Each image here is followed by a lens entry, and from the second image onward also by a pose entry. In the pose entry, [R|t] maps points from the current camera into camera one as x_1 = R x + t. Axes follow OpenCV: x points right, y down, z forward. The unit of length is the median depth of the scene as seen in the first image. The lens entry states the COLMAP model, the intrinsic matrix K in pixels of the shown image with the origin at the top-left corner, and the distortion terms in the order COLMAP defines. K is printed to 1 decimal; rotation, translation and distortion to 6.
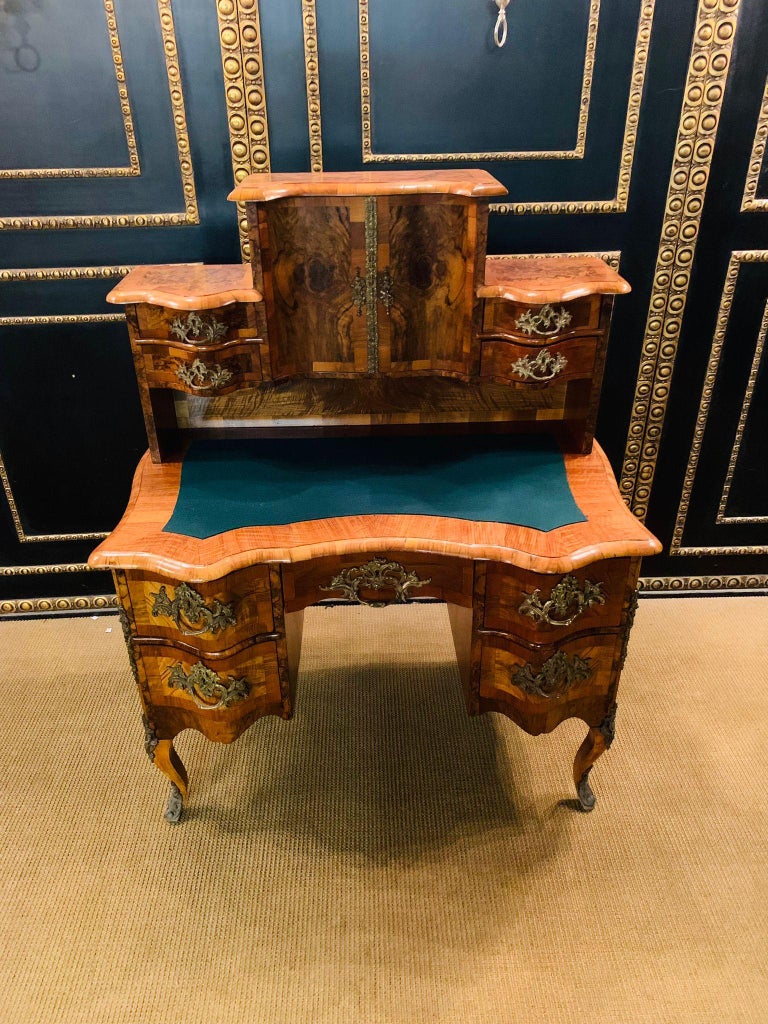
lens RADIAL K [[774.9, 0, 384.1], [0, 774.9, 510.4], [0, 0, 1]] dist [0.016256, 0.000986]
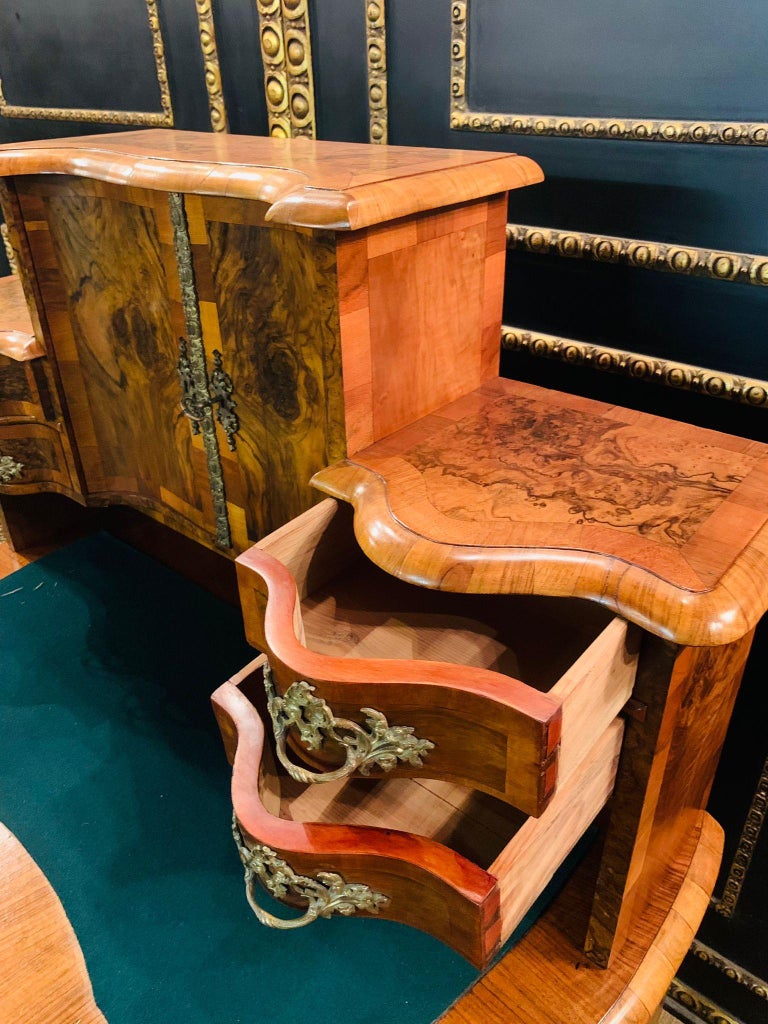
lens RADIAL K [[774.9, 0, 384.2], [0, 774.9, 514.1], [0, 0, 1]] dist [0.016256, 0.000986]
pose [[0.729817, 0.350870, -0.586735, 0.329176], [-0.332673, 0.932049, 0.143571, -0.286818], [0.597241, 0.090410, 0.796950, 0.627802]]
